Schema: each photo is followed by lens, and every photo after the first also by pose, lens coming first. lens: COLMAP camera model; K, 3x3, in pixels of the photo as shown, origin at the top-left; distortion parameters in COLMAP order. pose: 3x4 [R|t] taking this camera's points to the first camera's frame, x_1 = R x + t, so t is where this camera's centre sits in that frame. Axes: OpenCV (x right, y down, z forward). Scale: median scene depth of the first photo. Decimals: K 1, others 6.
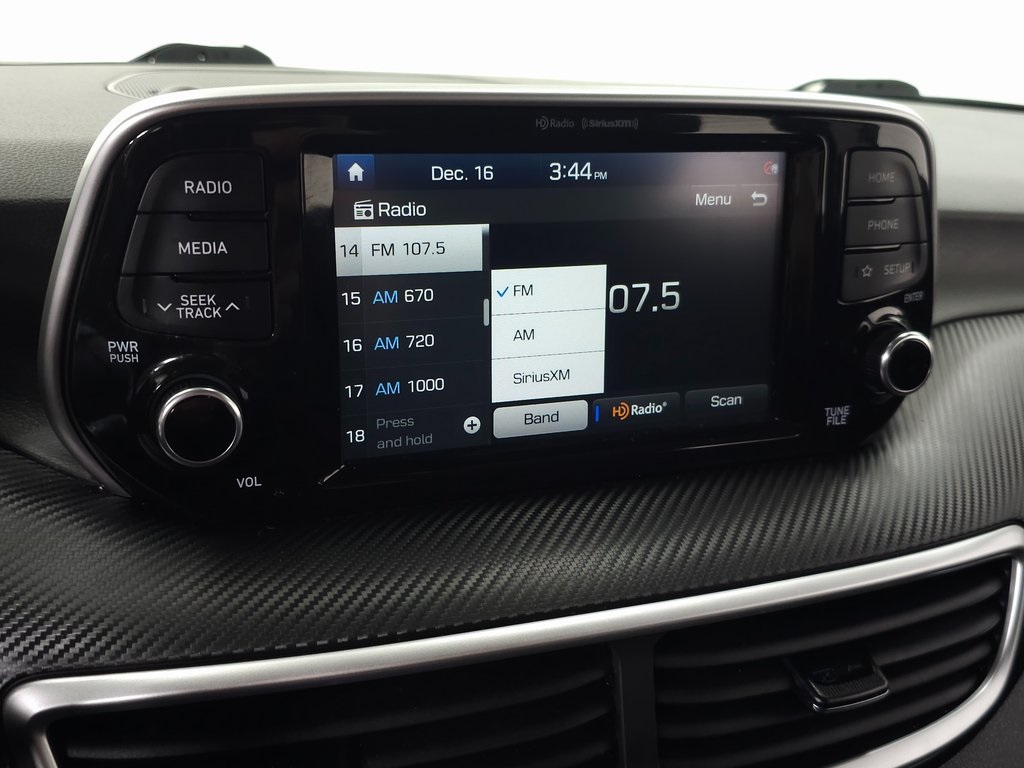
lens RADIAL K [[1072.2, 0, 515.9], [0, 1072.2, 377.0], [0, 0, 1]] dist [0.006818, 0.000000]
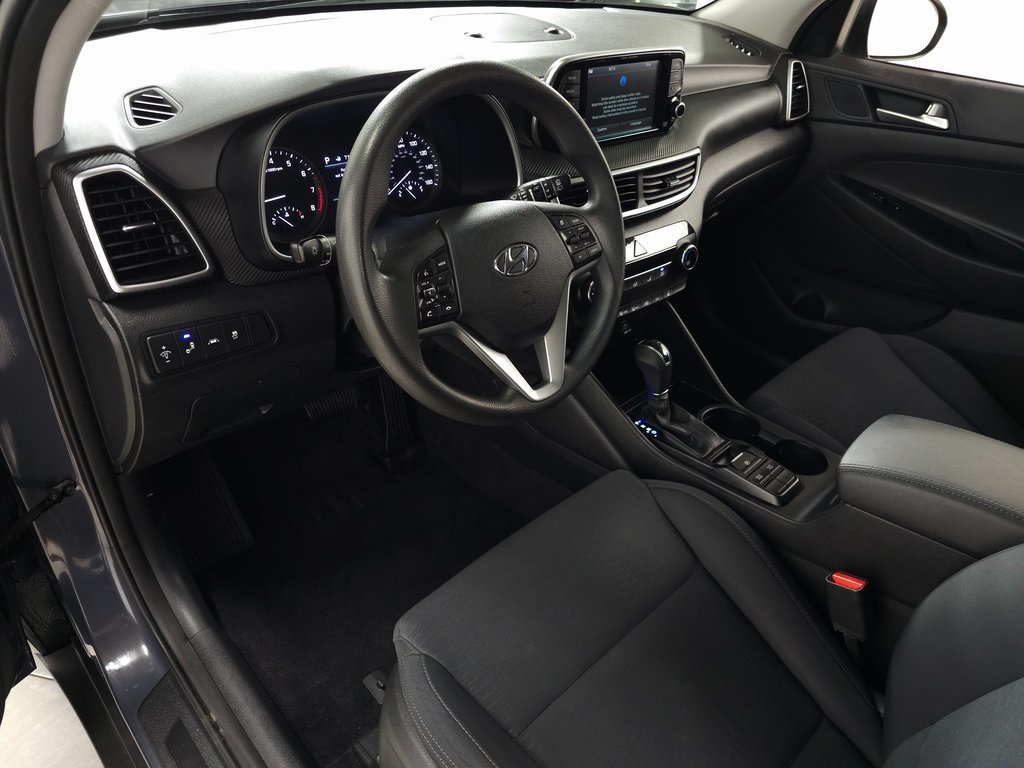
lens RADIAL K [[688.3, 0, 514.8], [0, 688.3, 388.1], [0, 0, 1]] dist [0.038211, -0.044418]
pose [[0.941364, -0.166967, 0.293183, -1.655510], [0.058510, 0.936587, 0.345516, 0.040656], [-0.332281, -0.308102, 0.891438, -2.129830]]
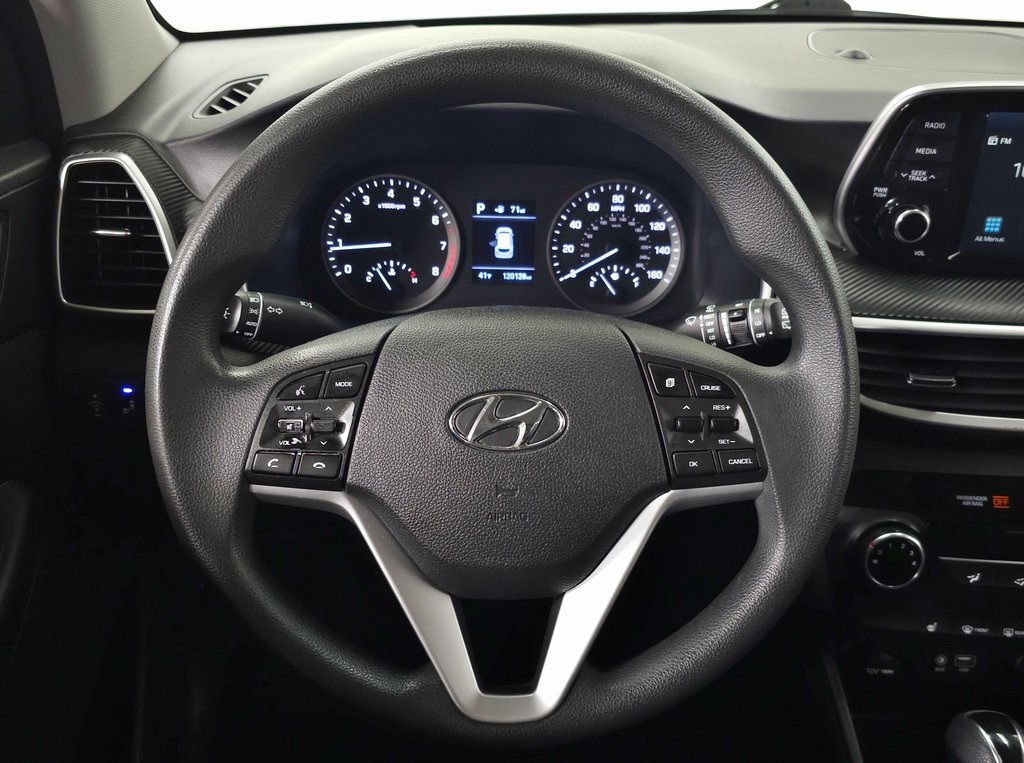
lens RADIAL K [[899.9, 0, 508.8], [0, 899.9, 389.2], [0, 0, 1]] dist [0.053813, -0.076863]
pose [[0.918947, 0.168942, -0.356365, -0.327866], [-0.102157, 0.974729, 0.198663, 0.088442], [0.380922, -0.146155, 0.912983, -1.254025]]
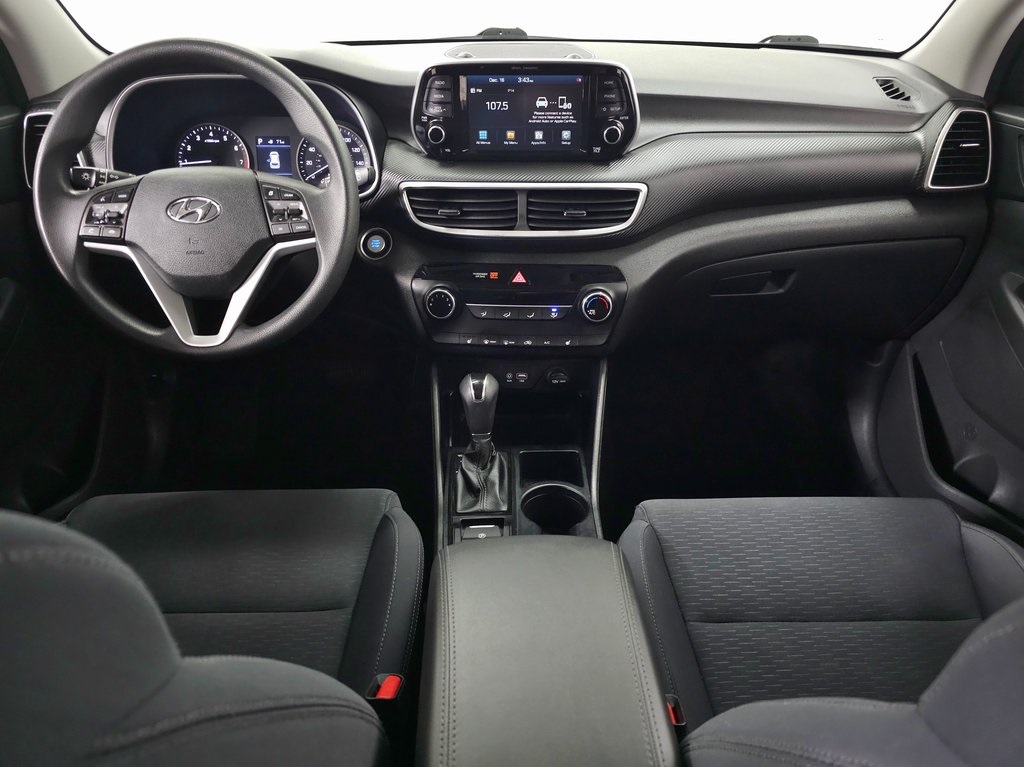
lens RADIAL K [[688.3, 0, 520.4], [0, 688.3, 400.1], [0, 0, 1]] dist [0.038211, -0.044418]
pose [[0.924225, 0.169416, -0.342207, 1.333649], [-0.081887, 0.963275, 0.255727, 0.367851], [0.372964, -0.208327, 0.904156, -1.955774]]
